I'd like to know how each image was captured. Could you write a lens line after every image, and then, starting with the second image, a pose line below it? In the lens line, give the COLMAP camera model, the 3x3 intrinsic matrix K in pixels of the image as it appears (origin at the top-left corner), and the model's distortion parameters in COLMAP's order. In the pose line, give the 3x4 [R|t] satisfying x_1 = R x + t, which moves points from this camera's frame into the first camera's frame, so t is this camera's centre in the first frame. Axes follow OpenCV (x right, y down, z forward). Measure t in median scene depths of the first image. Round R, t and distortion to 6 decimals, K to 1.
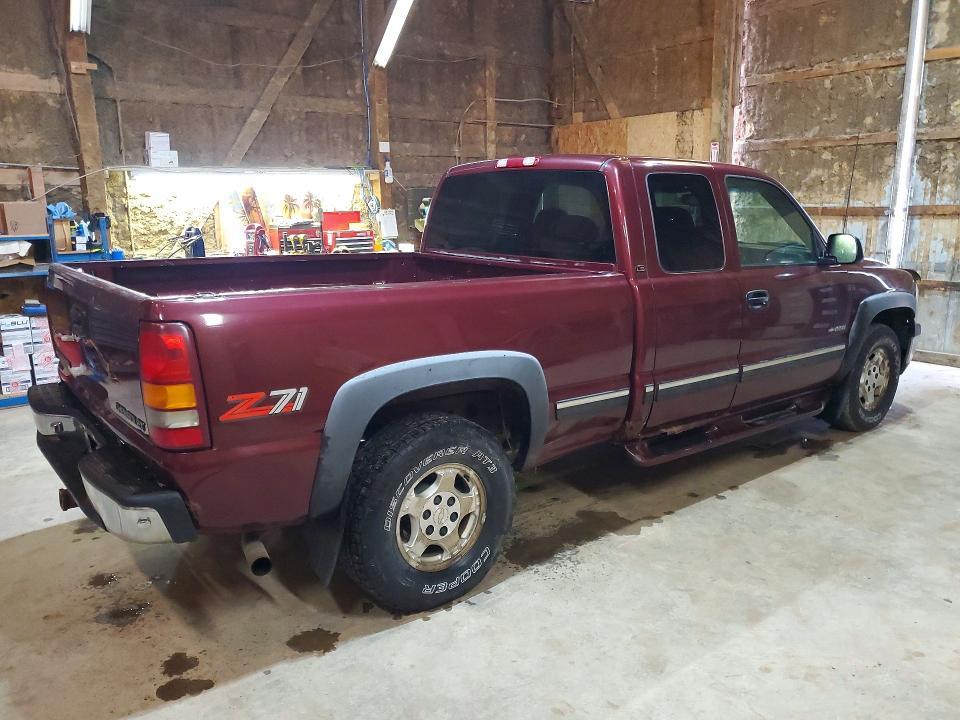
lens RADIAL K [[764.0, 0, 476.3], [0, 764.0, 357.1], [0, 0, 1]] dist [0.000013, 0.023251]
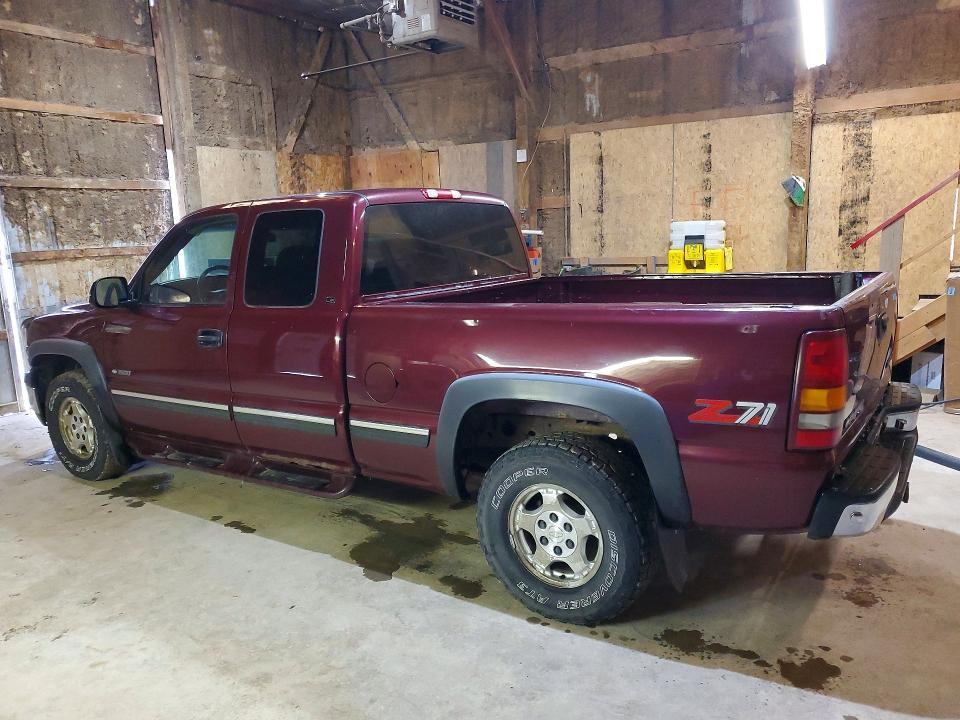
lens RADIAL K [[764.0, 0, 481.8], [0, 764.0, 362.6], [0, 0, 1]] dist [0.000013, 0.023251]
pose [[-0.337378, -0.148087, 0.929648, -0.586710], [0.224167, 0.946503, 0.232124, -0.164761], [-0.914289, 0.286710, -0.286133, 0.807048]]
